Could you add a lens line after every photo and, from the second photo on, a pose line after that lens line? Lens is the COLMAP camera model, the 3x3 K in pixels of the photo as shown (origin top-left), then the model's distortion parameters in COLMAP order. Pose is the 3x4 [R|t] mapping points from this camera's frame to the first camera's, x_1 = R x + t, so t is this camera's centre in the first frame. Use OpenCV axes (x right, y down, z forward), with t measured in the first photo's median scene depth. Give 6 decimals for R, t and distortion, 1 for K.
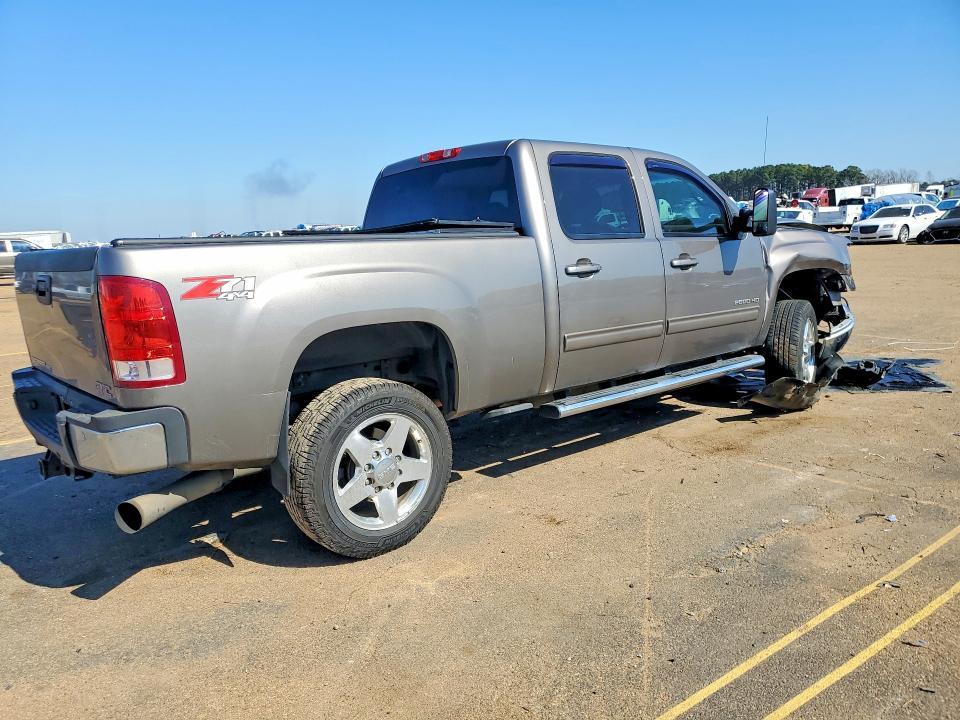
lens RADIAL K [[704.6, 0, 480.0], [0, 704.6, 360.0], [0, 0, 1]] dist [0.037074, -0.002358]
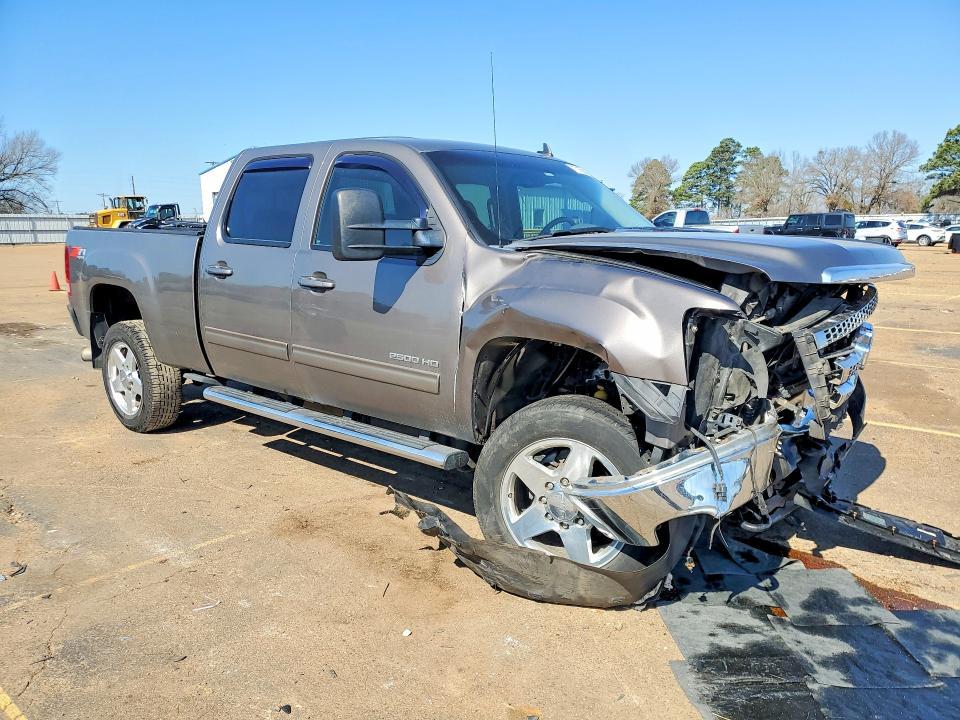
lens RADIAL K [[704.6, 0, 480.0], [0, 704.6, 360.0], [0, 0, 1]] dist [0.037074, -0.002358]
pose [[0.201473, 0.216394, -0.955292, 1.217417], [-0.193888, 0.964803, 0.177657, -0.252390], [0.960113, 0.149427, 0.236338, 1.087476]]
